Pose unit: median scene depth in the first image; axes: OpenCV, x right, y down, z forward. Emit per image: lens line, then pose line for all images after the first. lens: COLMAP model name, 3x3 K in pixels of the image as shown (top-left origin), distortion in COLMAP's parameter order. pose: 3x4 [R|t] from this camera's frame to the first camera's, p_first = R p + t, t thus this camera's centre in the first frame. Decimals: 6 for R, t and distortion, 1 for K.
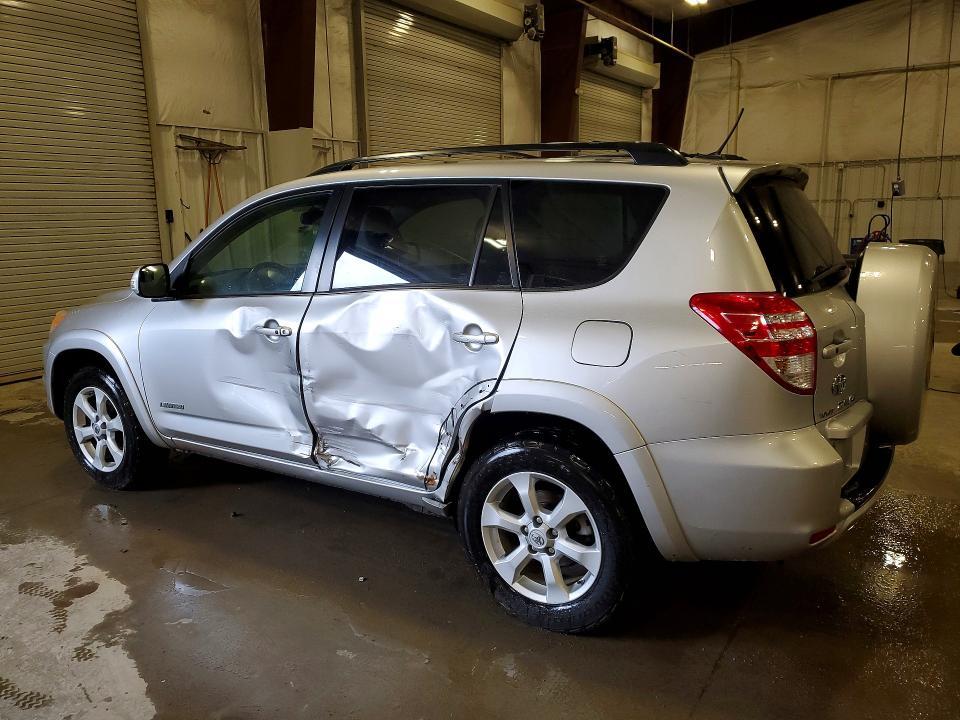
lens RADIAL K [[750.3, 0, 472.4], [0, 750.3, 355.6], [0, 0, 1]] dist [0.043627, -0.031326]
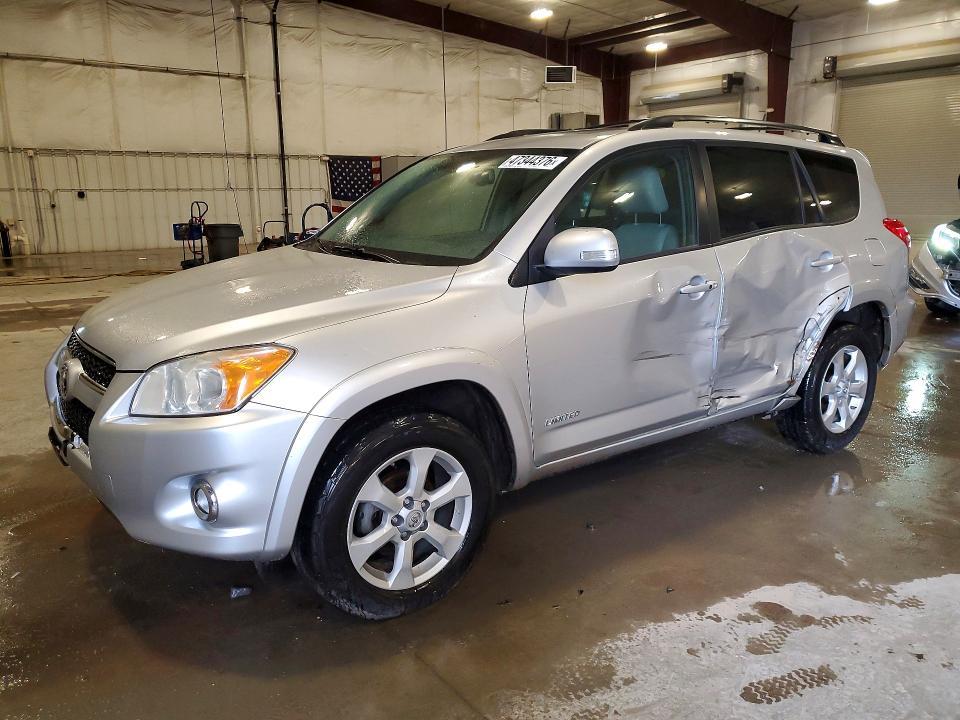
lens RADIAL K [[750.3, 0, 472.6], [0, 750.3, 364.6], [0, 0, 1]] dist [0.043627, -0.031326]
pose [[0.344821, -0.189507, 0.919340, -1.139116], [0.178169, 0.974817, 0.134116, -0.104788], [-0.921604, 0.117552, 0.369901, 0.821523]]
